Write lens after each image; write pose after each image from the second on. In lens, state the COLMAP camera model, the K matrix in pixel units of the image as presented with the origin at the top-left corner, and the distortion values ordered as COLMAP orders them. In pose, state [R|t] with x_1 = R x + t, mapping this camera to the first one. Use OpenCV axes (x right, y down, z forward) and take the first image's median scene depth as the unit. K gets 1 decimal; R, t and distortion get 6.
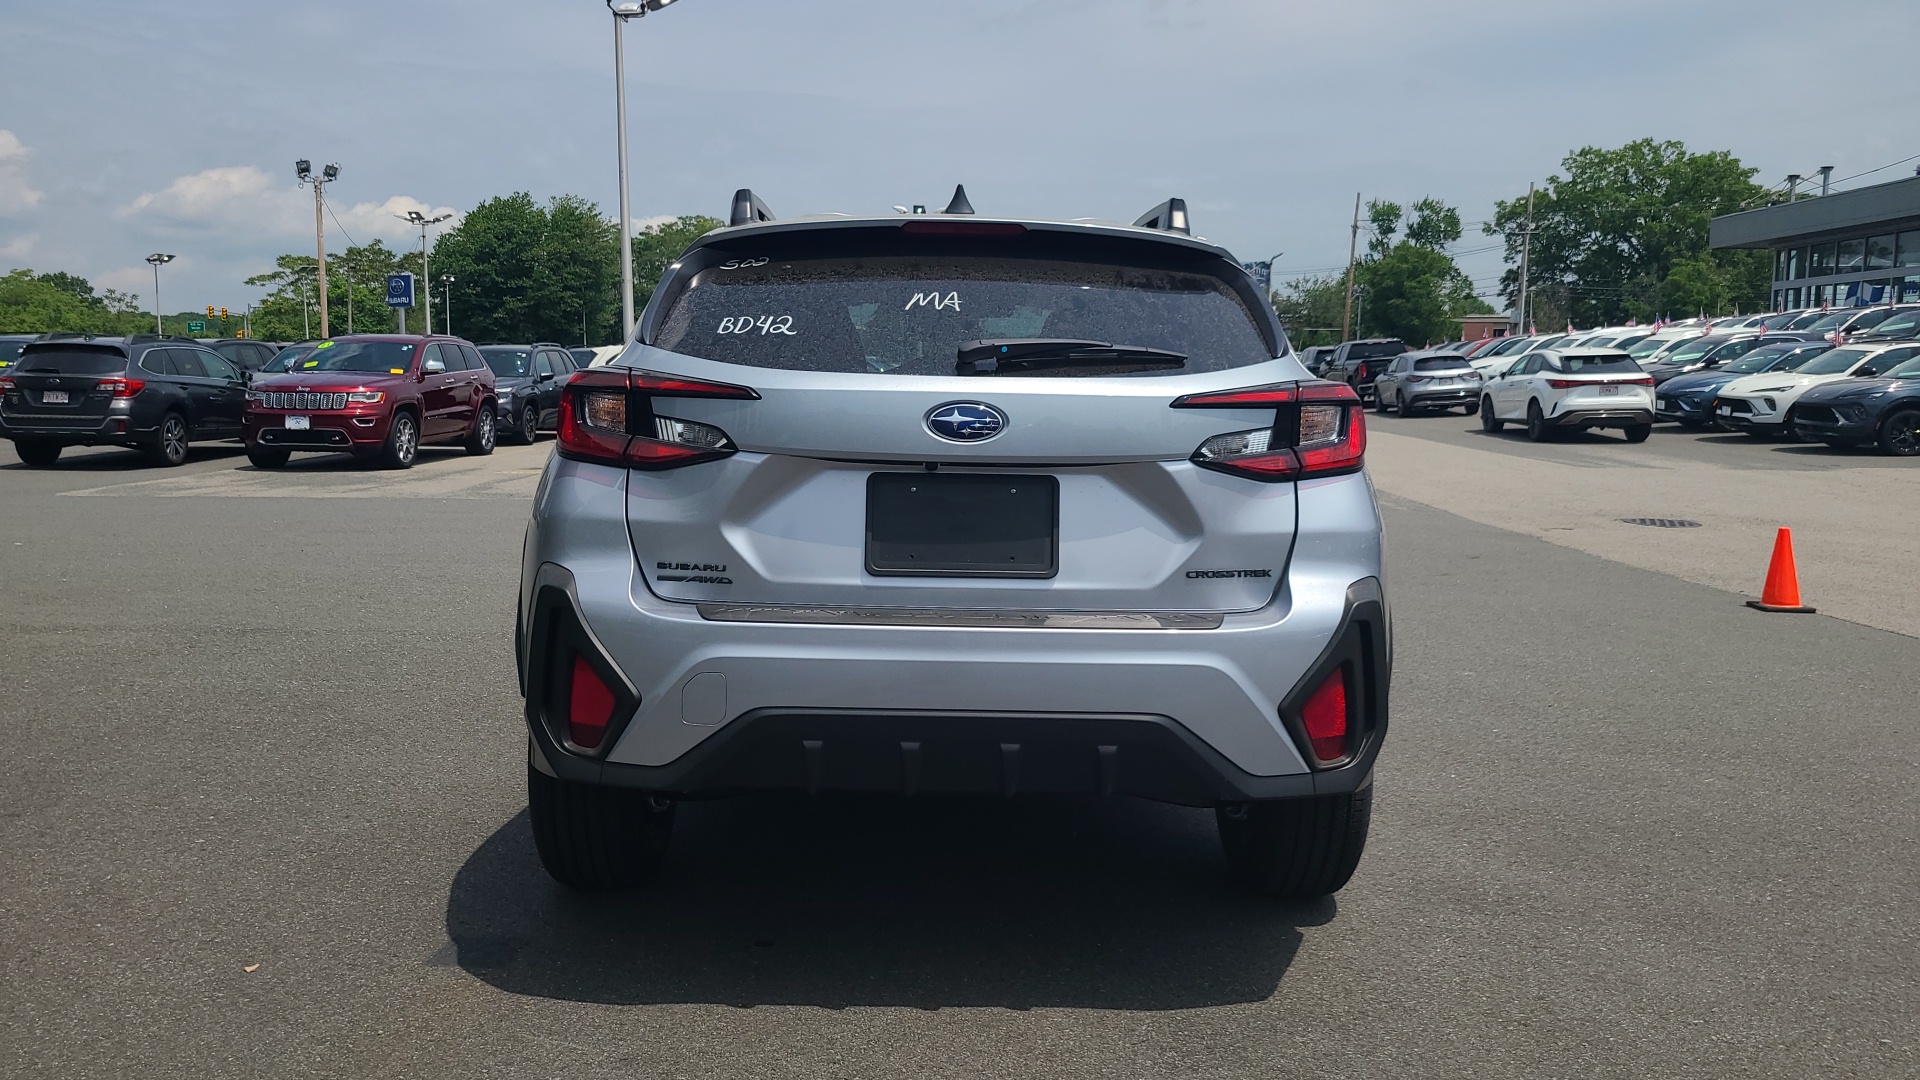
lens RADIAL K [[1443.8, 0, 935.7], [0, 1443.8, 509.1], [0, 0, 1]] dist [0.032667, -0.008776]
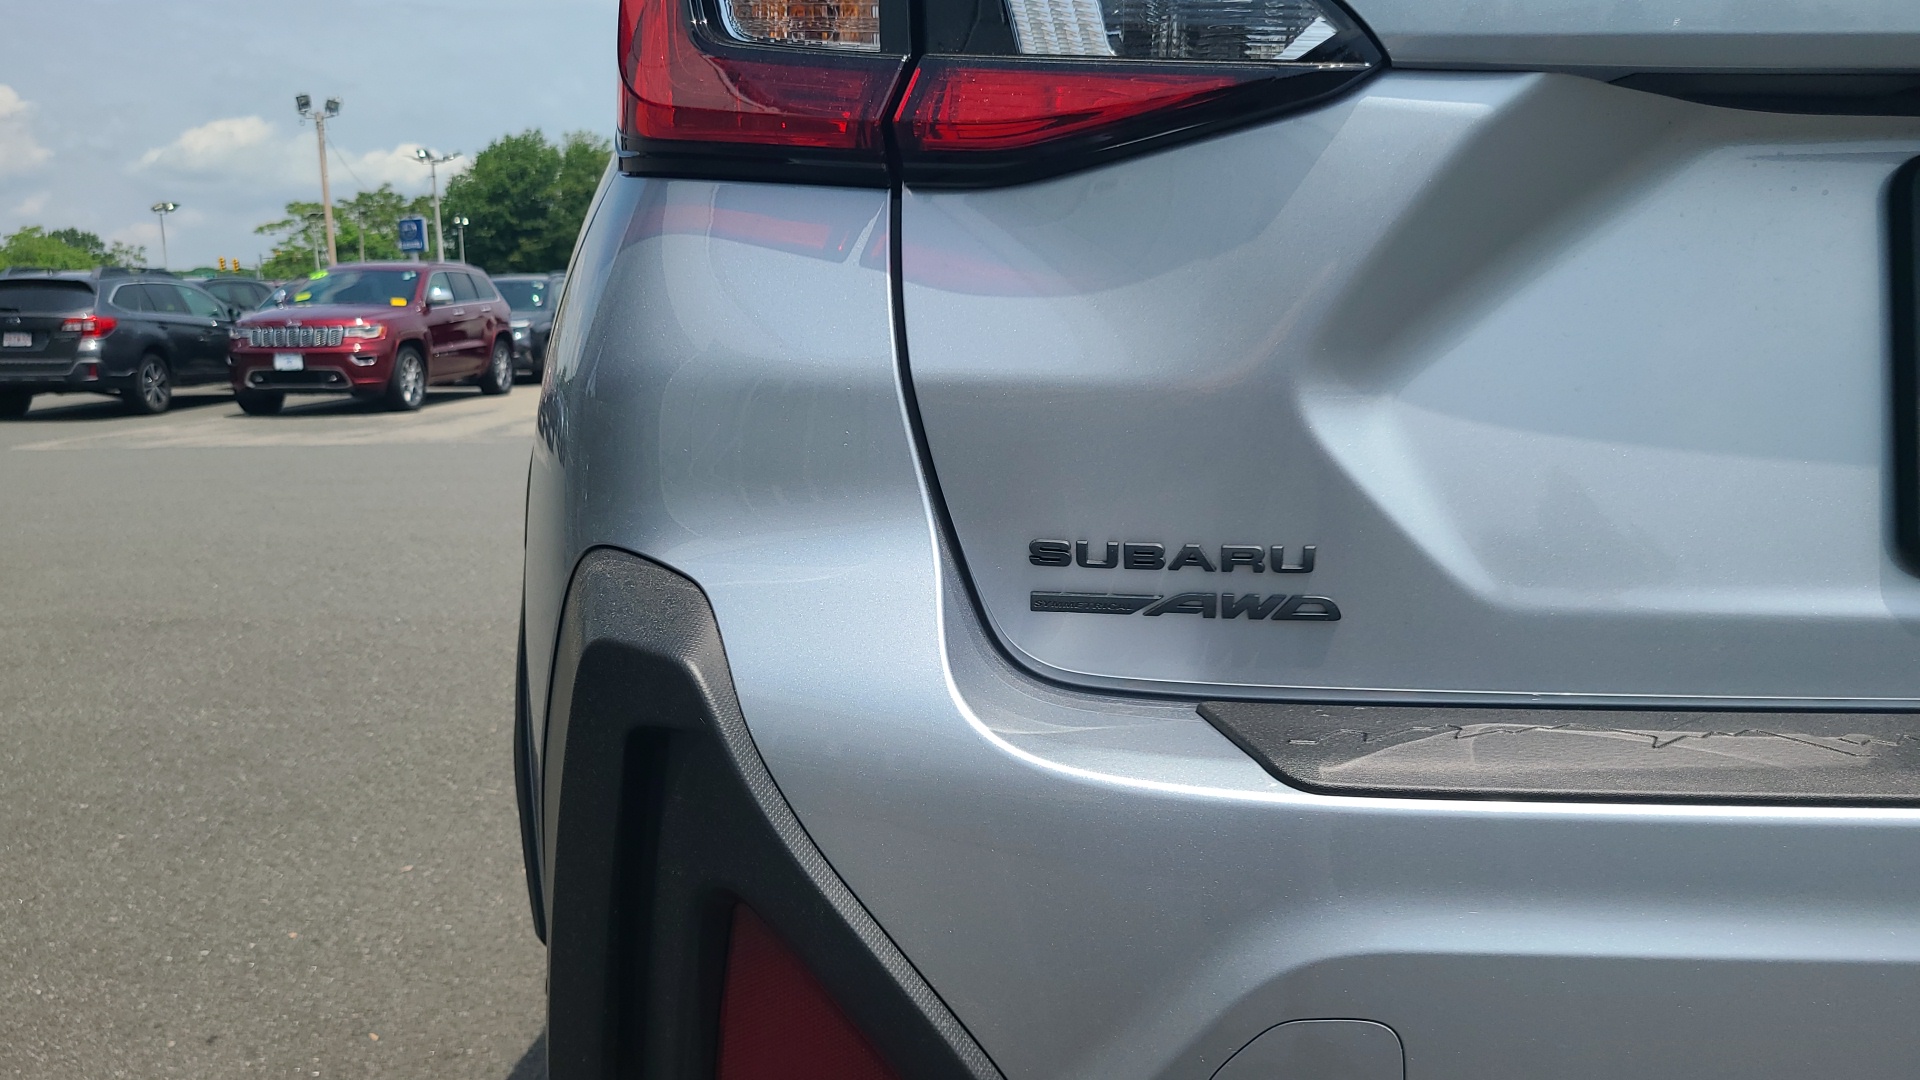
lens RADIAL K [[1459.8, 0, 936.8], [0, 1459.8, 531.0], [0, 0, 1]] dist [0.025318, -0.003001]
pose [[0.999543, -0.023370, -0.019169, -0.028456], [0.024408, 0.998140, 0.055860, 0.002750], [0.017828, -0.056302, 0.998255, 0.102922]]
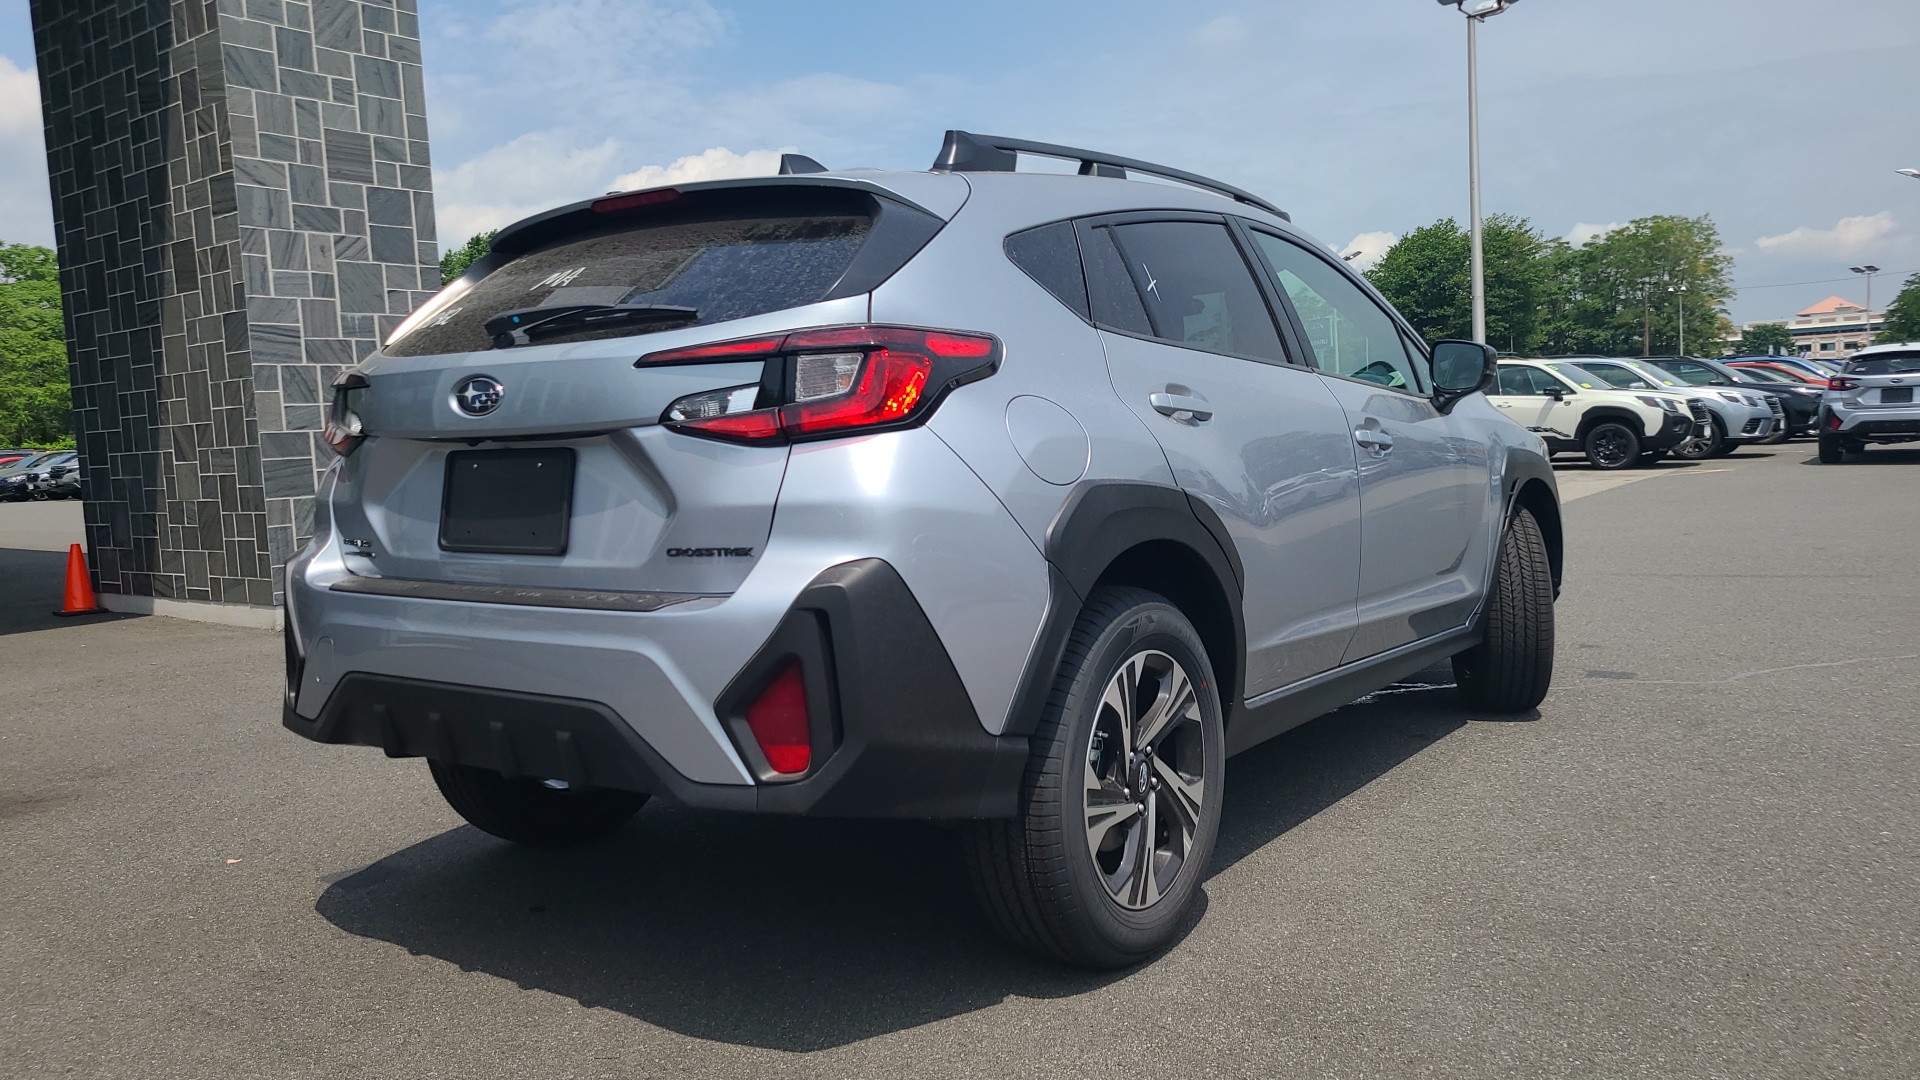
lens RADIAL K [[1439.9, 0, 929.3], [0, 1439.9, 546.0], [0, 0, 1]] dist [0.034291, -0.008826]
pose [[0.802326, 0.001941, -0.596883, 0.115621], [-0.001164, 0.999998, 0.001687, 0.005459], [0.596885, -0.000658, 0.802327, 0.051922]]
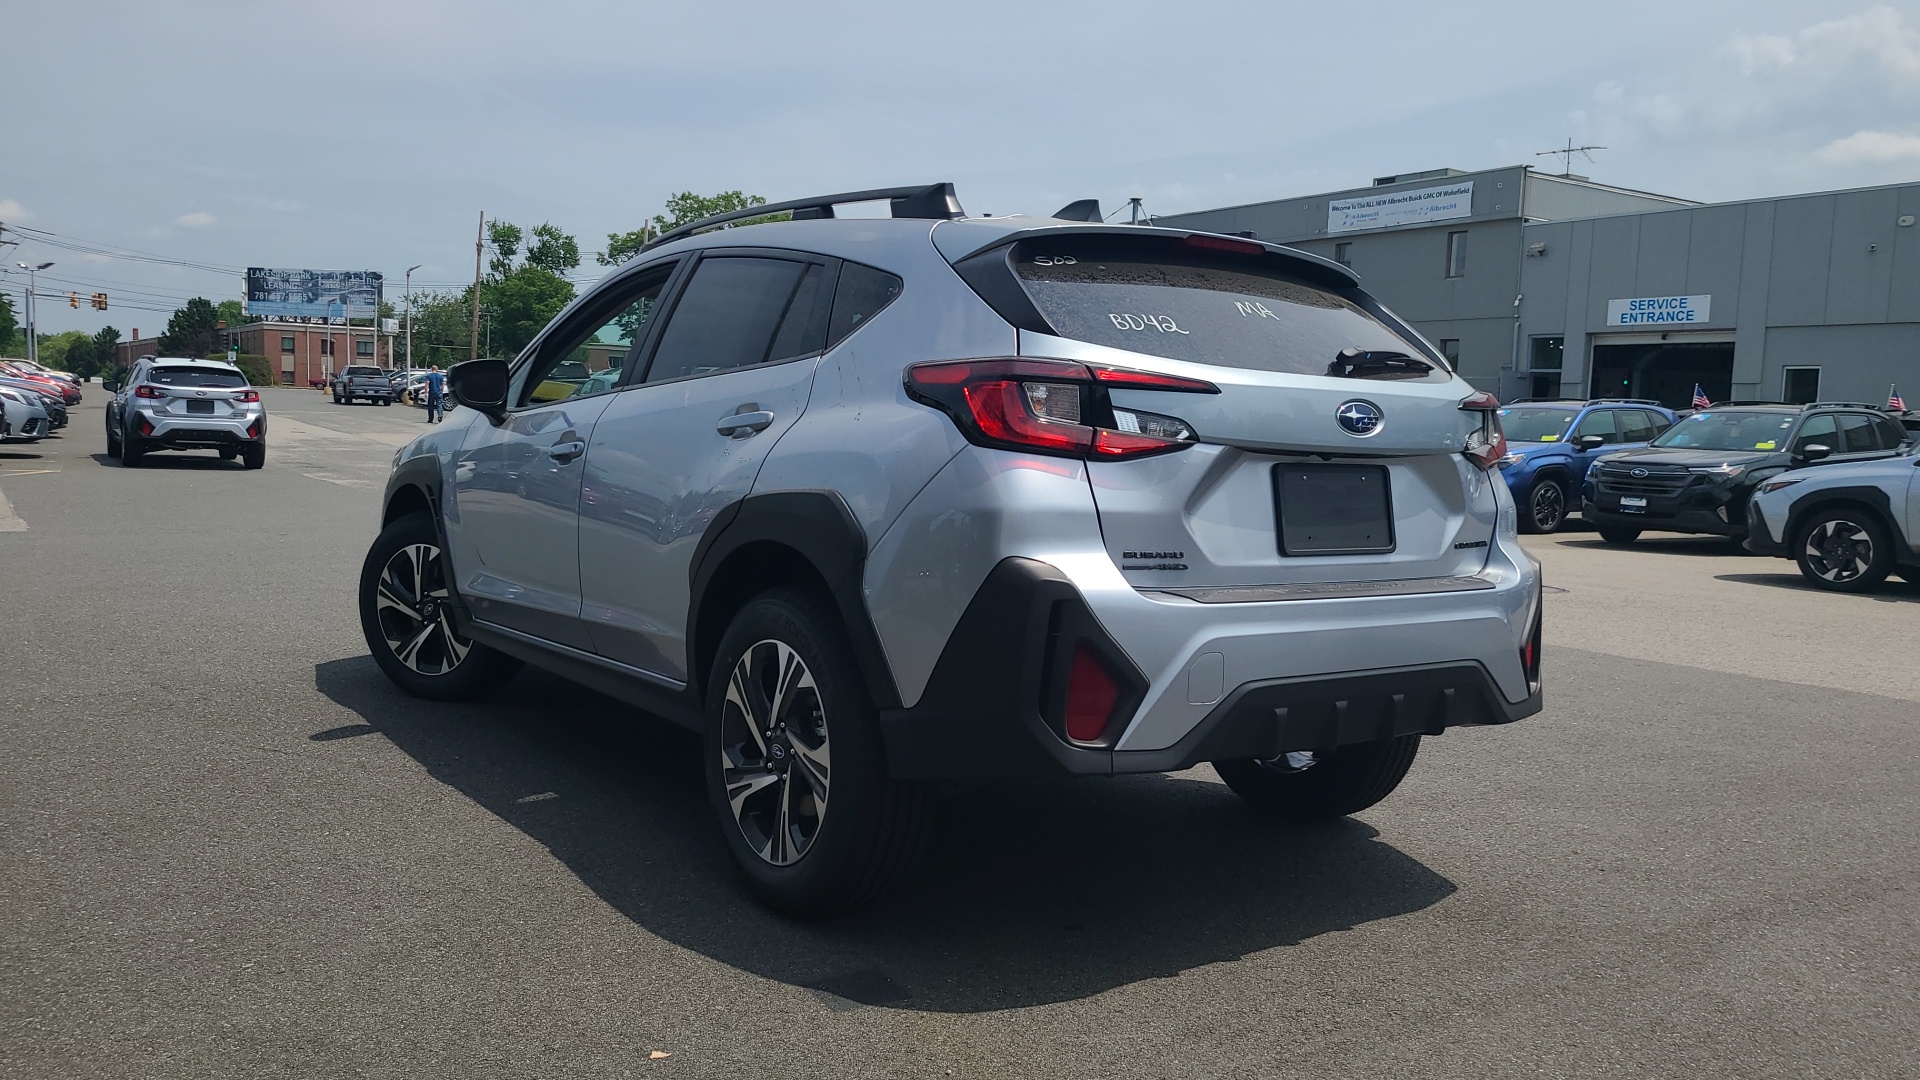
lens RADIAL K [[1424.4, 0, 960.0], [0, 1424.4, 540.0], [0, 0, 1]] dist [0.071864, -0.069838]
pose [[0.811202, -0.031653, 0.583909, -0.121160], [0.027283, 0.999495, 0.016278, 0.001224], [-0.584129, 0.002726, 0.811656, 0.035605]]
